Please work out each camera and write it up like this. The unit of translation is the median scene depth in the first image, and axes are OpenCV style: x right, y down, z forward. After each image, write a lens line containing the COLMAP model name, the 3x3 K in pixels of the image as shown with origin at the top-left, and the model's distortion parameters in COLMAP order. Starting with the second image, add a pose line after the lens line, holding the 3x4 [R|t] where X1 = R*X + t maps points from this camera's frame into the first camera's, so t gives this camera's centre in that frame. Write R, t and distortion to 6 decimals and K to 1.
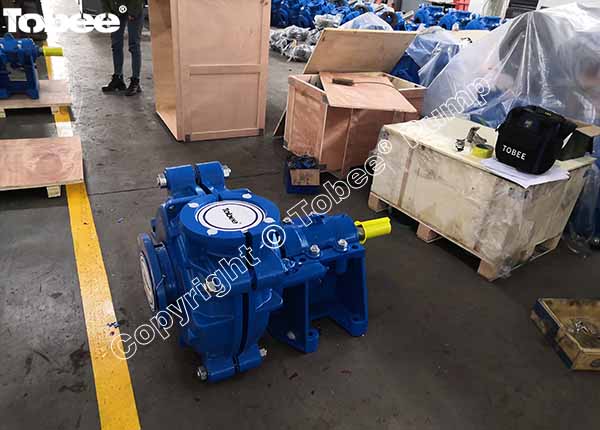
lens RADIAL K [[463.7, 0, 299.7], [0, 463.7, 231.6], [0, 0, 1]] dist [0.007880, 0.008897]
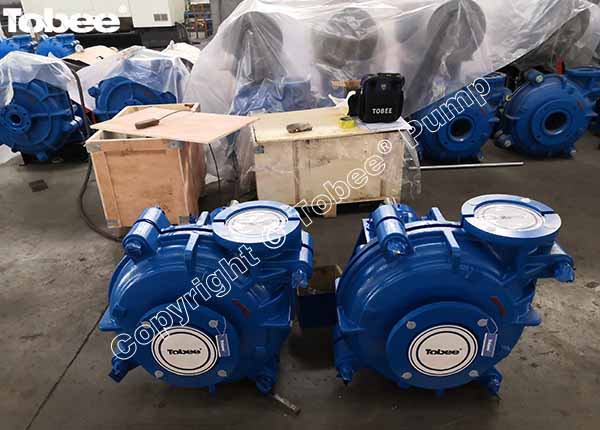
lens RADIAL K [[463.7, 0, 299.7], [0, 463.7, 231.6], [0, 0, 1]] dist [0.007880, 0.008897]
pose [[0.458923, -0.506995, 0.729620, -0.573325], [0.515308, 0.820858, 0.246270, -0.254324], [-0.723772, 0.262960, 0.637970, 0.335812]]
